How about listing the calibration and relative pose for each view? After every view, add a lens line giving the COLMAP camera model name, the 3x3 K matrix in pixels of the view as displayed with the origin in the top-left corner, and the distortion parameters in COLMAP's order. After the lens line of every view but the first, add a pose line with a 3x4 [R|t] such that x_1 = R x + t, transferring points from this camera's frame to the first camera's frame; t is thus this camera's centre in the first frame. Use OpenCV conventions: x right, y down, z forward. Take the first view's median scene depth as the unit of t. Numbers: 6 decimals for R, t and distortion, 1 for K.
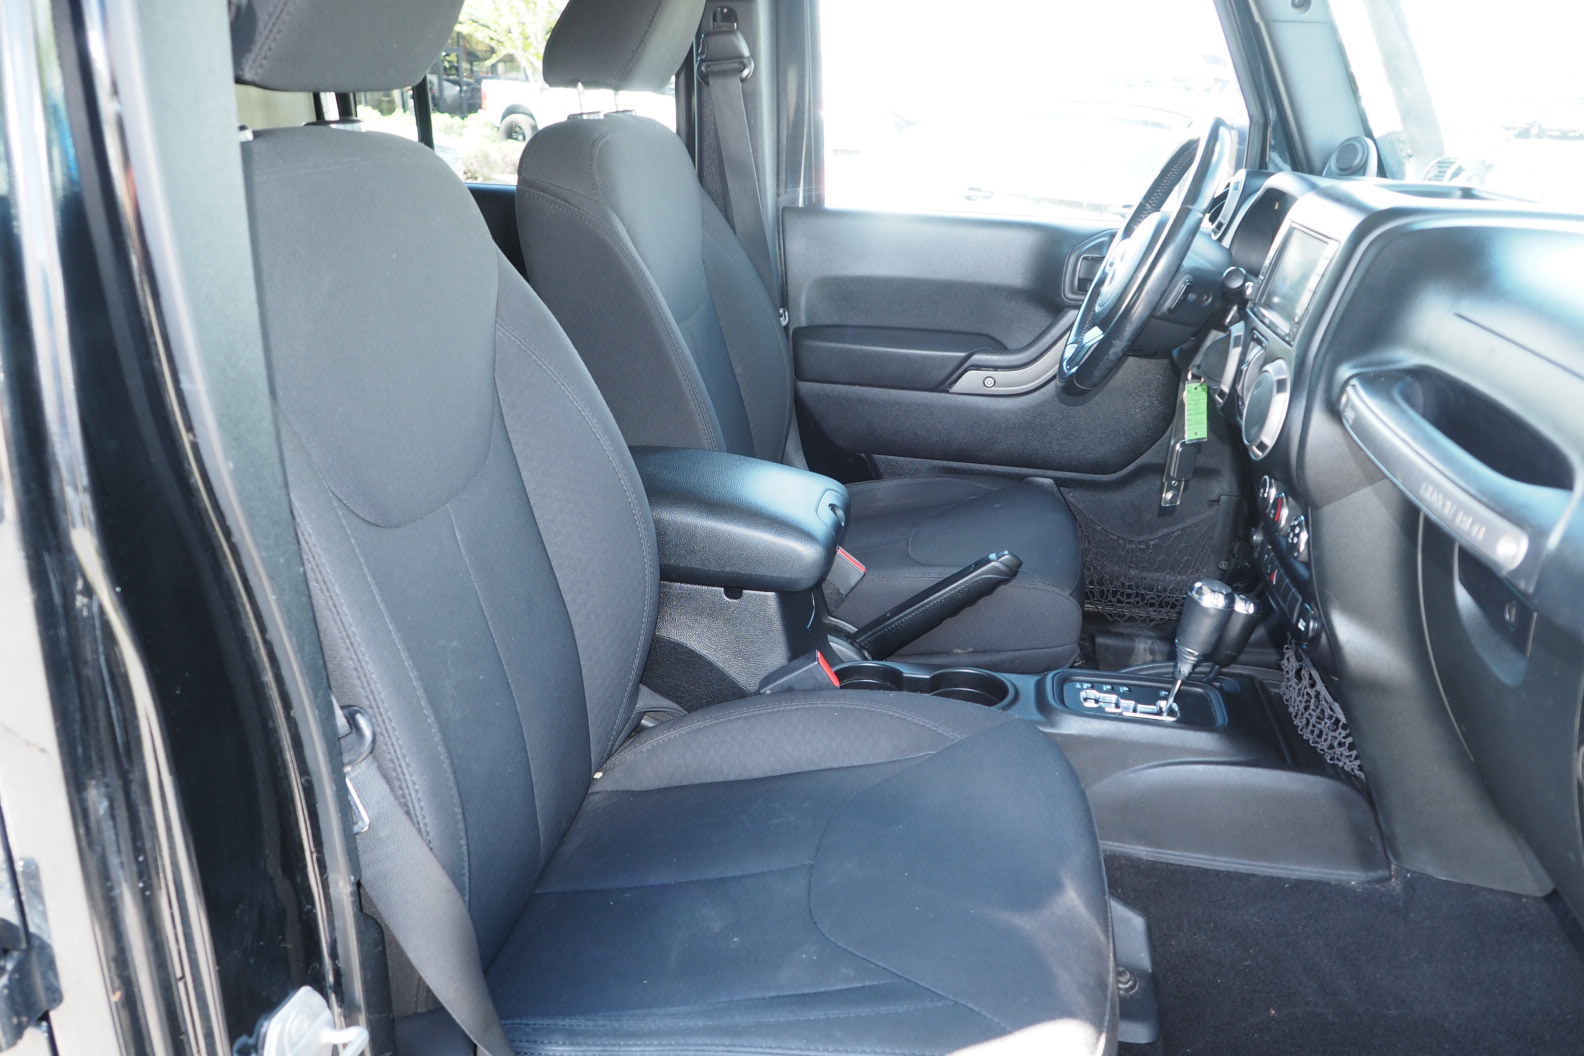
lens RADIAL K [[1157.2, 0, 792.1], [0, 1157.2, 505.5], [0, 0, 1]] dist [-0.028989, 0.001537]
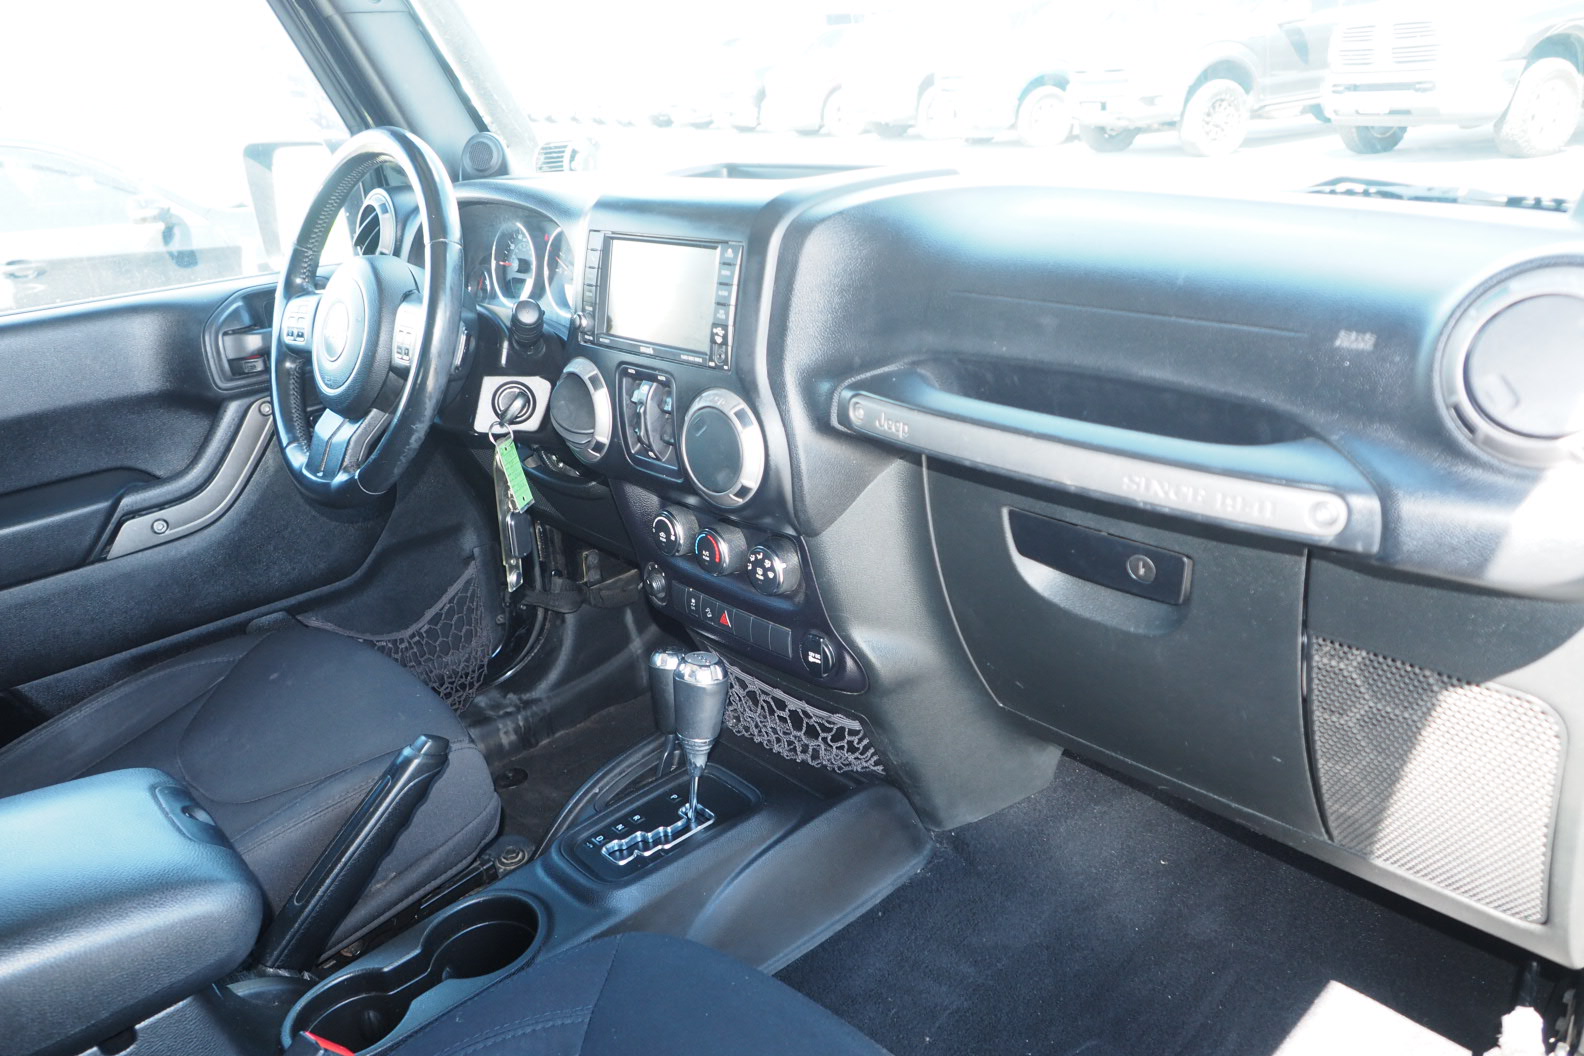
lens RADIAL K [[1157.2, 0, 792.1], [0, 1157.2, 505.5], [0, 0, 1]] dist [-0.028989, 0.001537]
pose [[0.602711, -0.349696, 0.717253, -0.133113], [0.353333, 0.922893, 0.153048, -0.113497], [-0.715469, 0.161186, 0.679797, 0.278576]]
